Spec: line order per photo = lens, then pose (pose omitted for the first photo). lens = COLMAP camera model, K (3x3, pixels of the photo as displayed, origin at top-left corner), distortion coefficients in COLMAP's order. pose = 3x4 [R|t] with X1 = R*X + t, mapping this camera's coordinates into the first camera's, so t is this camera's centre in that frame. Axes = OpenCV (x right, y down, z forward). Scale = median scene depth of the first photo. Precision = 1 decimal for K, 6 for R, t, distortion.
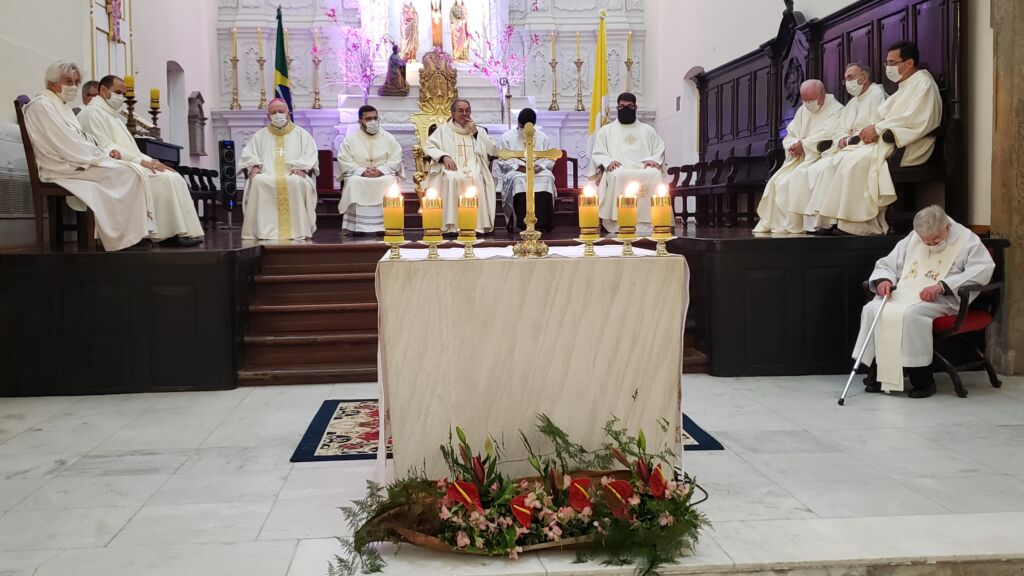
lens RADIAL K [[1051.0, 0, 512.9], [0, 1051.0, 277.9], [0, 0, 1]] dist [0.113661, 0.000000]
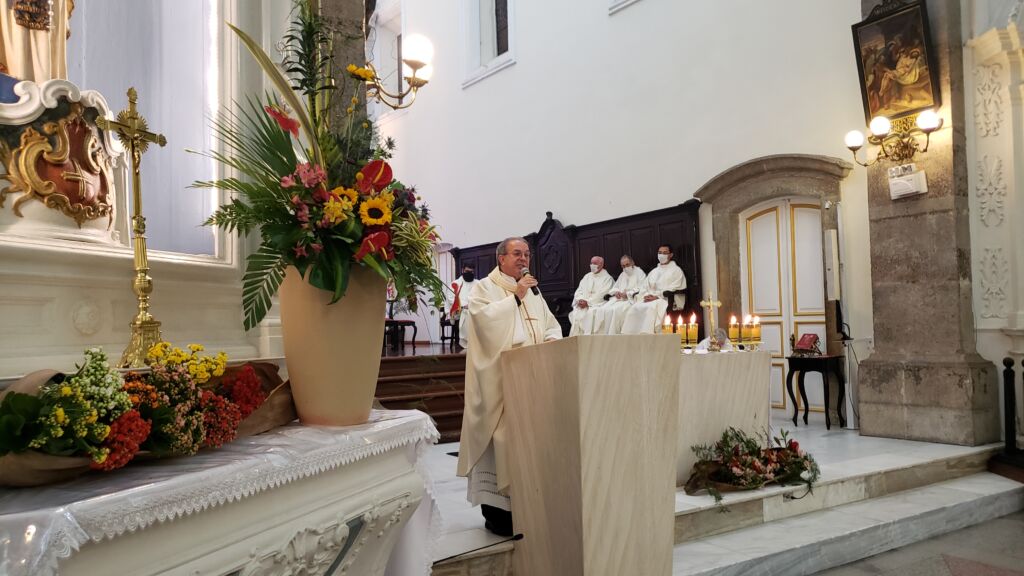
lens RADIAL K [[814.4, 0, 512.3], [0, 814.4, 285.9], [0, 0, 1]] dist [0.009021, 0.021199]
pose [[0.875266, 0.019661, 0.483243, -0.314170], [0.042734, 0.992121, -0.117766, 0.006460], [-0.481751, 0.123727, 0.867530, -0.065198]]
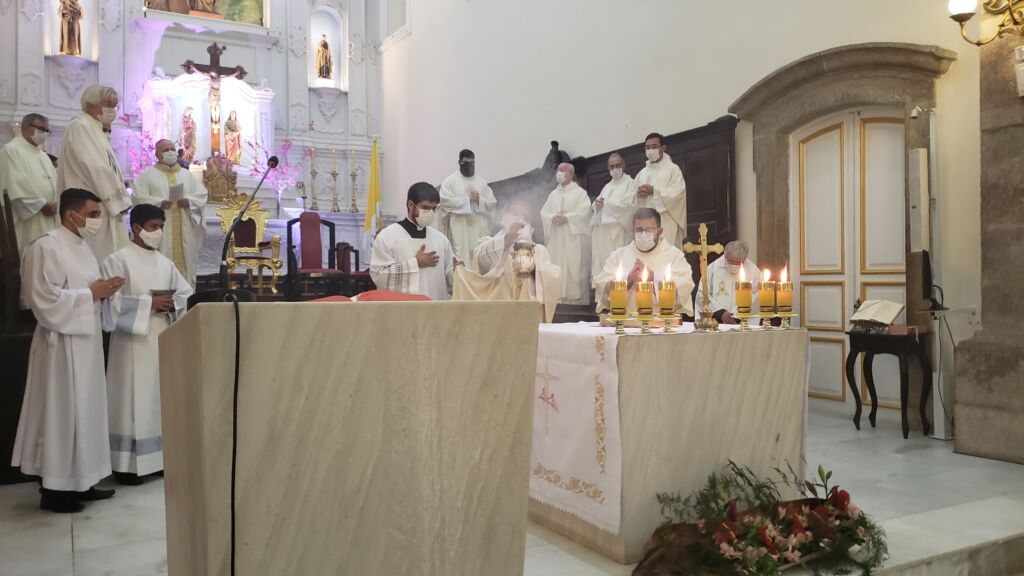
lens RADIAL K [[814.4, 0, 508.0], [0, 814.4, 275.3], [0, 0, 1]] dist [0.009021, 0.021199]
pose [[0.914424, 0.014337, 0.404504, -0.163242], [0.020021, 0.996547, -0.080582, -0.003413], [-0.404263, 0.081785, 0.910979, 0.060891]]
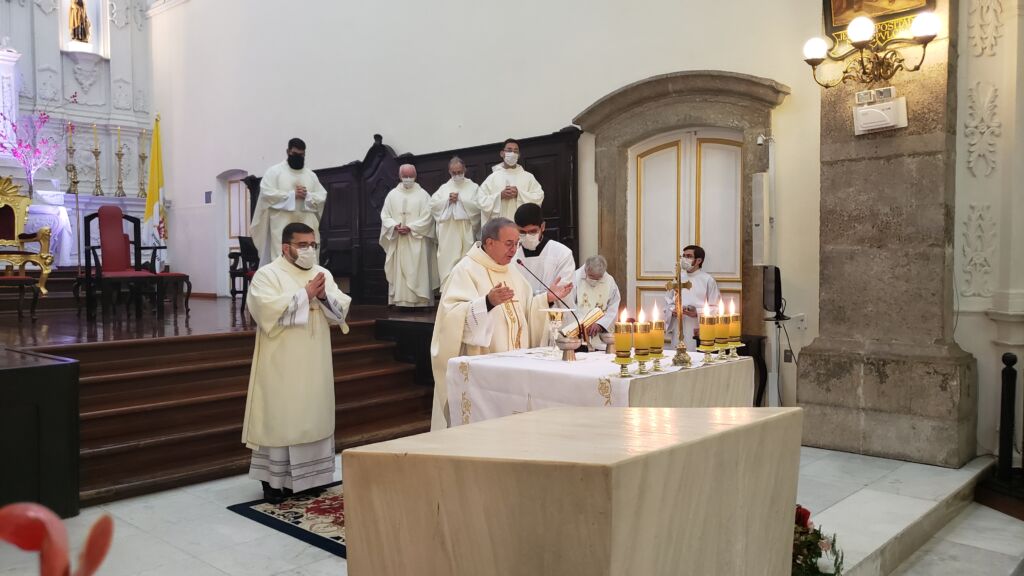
lens RADIAL K [[814.4, 0, 501.6], [0, 814.4, 276.5], [0, 0, 1]] dist [0.009021, 0.021199]
pose [[0.745862, -0.000834, 0.666100, -0.225256], [0.039096, 0.998330, -0.042527, -0.026175], [-0.664952, 0.057761, 0.744649, 0.111861]]
